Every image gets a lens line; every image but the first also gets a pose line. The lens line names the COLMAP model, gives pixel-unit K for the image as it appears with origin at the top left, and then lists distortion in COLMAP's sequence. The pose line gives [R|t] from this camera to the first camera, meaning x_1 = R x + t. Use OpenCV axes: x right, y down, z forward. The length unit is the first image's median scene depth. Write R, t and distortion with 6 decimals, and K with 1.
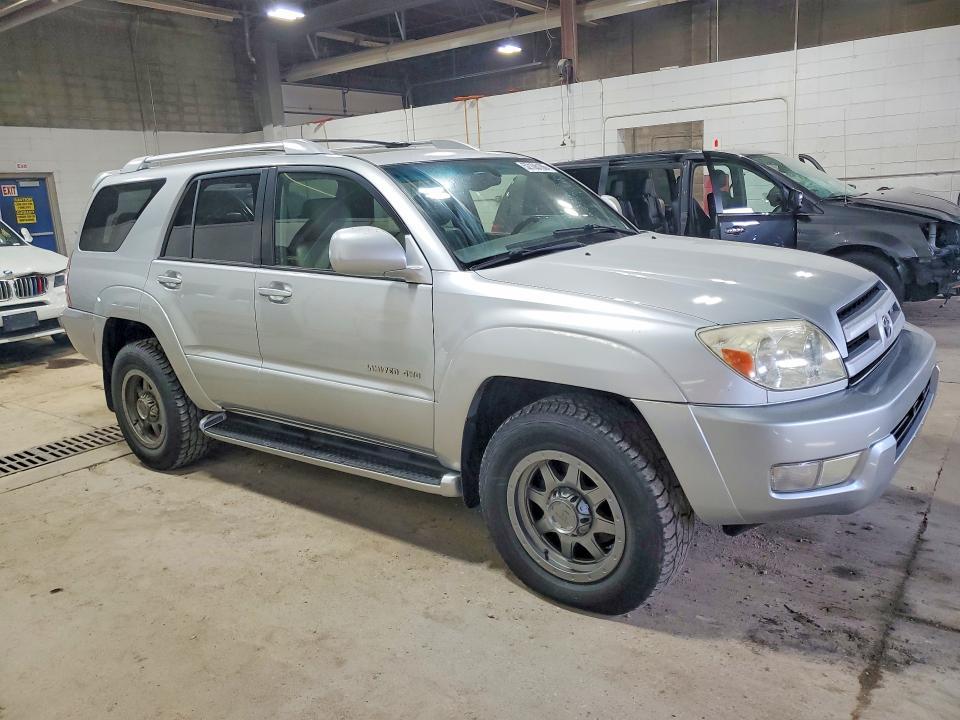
lens RADIAL K [[768.8, 0, 471.6], [0, 768.8, 360.0], [0, 0, 1]] dist [0.013037, 0.002059]
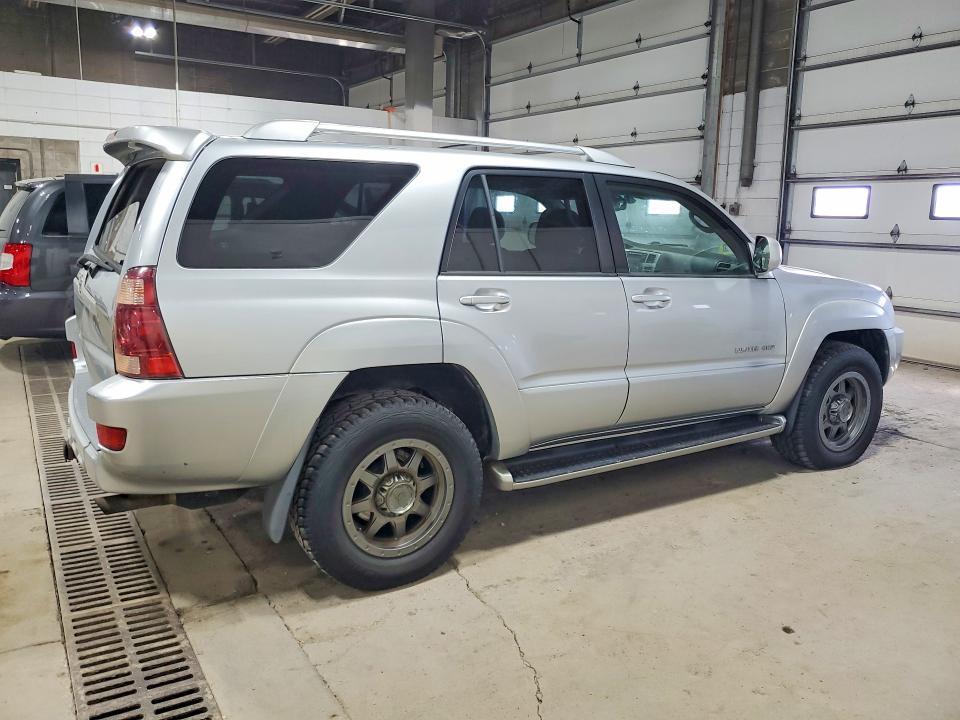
lens RADIAL K [[757.3, 0, 490.8], [0, 757.3, 358.6], [0, 0, 1]] dist [0.012437, 0.005342]
pose [[0.343824, -0.123051, 0.930937, -1.210351], [0.171026, 0.983002, 0.066768, -0.108104], [-0.923328, 0.136258, 0.359025, 0.807718]]
